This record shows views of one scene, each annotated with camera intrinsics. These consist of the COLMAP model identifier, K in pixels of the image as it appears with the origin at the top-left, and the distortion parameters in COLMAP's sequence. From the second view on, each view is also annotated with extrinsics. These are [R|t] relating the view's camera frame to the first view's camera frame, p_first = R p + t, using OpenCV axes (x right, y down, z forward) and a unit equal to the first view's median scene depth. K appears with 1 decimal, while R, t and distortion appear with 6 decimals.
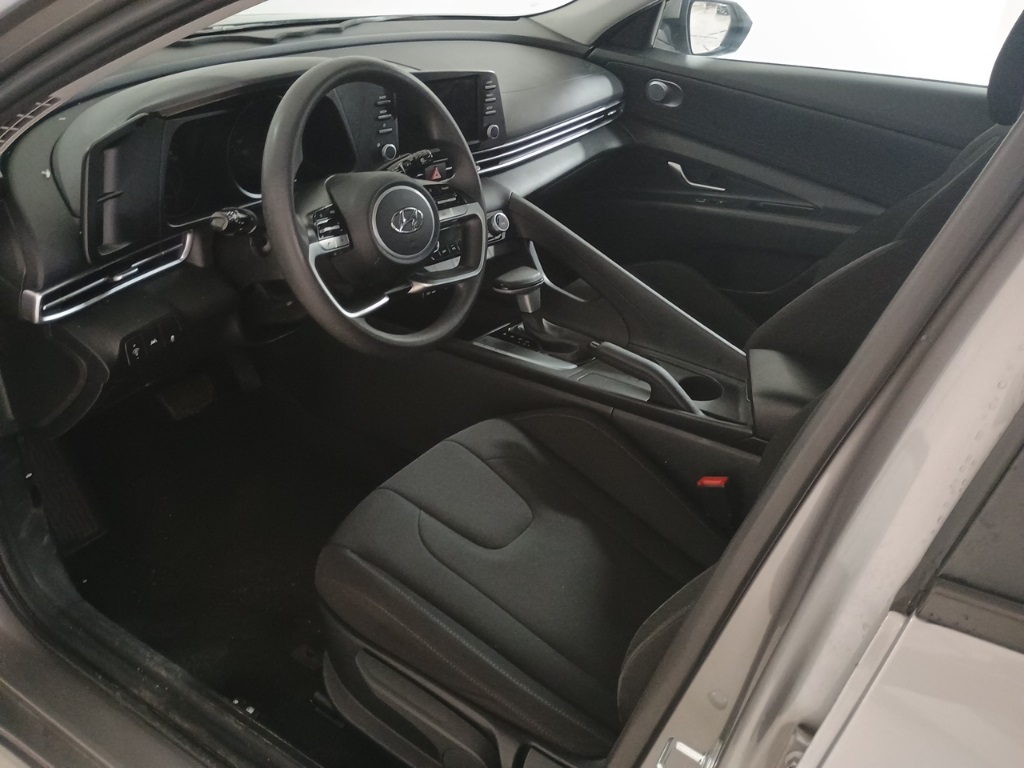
lens RADIAL K [[961.8, 0, 541.0], [0, 961.8, 382.3], [0, 0, 1]] dist [0.073336, -0.007836]
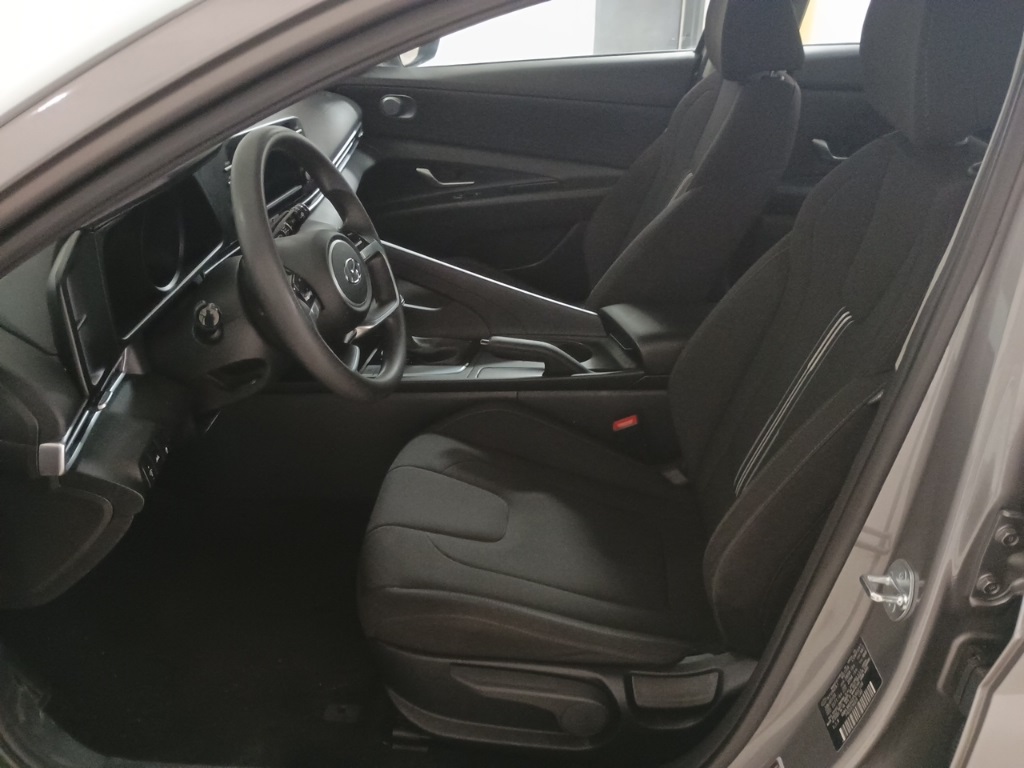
lens RADIAL K [[961.8, 0, 541.0], [0, 961.8, 382.3], [0, 0, 1]] dist [0.073336, -0.007836]
pose [[0.870857, -0.300853, 0.388711, -0.330247], [0.296668, 0.952235, 0.072361, -0.055613], [-0.391914, 0.052302, 0.918514, -0.031847]]
